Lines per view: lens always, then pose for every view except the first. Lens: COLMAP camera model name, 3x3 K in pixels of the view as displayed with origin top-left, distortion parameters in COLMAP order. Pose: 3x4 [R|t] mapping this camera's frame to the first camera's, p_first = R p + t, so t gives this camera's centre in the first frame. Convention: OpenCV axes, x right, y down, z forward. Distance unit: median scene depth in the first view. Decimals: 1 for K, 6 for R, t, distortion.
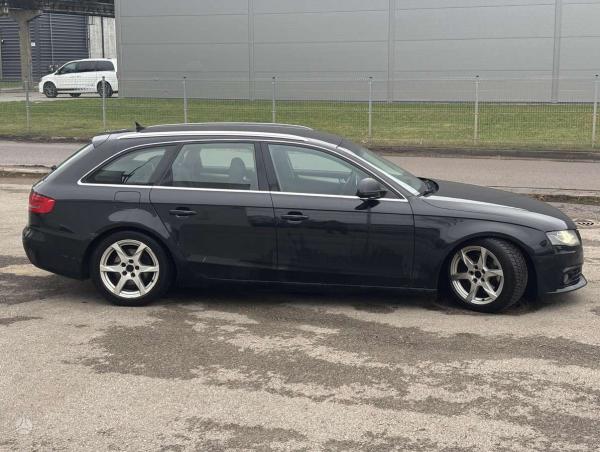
lens RADIAL K [[986.4, 0, 300.0], [0, 986.4, 226.0], [0, 0, 1]] dist [0.157826, -0.216185]
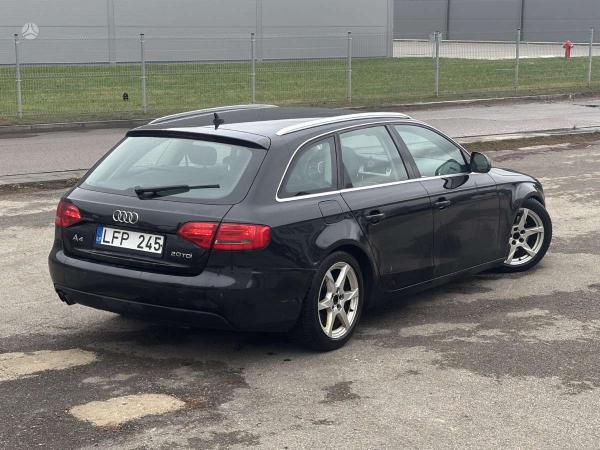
lens RADIAL K [[1223.8, 0, 300.0], [0, 1223.8, 225.0], [0, 0, 1]] dist [0.001502, 0.147909]
pose [[0.498295, -0.146547, 0.854533, -1.073704], [0.127738, 0.987265, 0.094824, -0.117580], [-0.857546, 0.061906, 0.510669, 0.577022]]
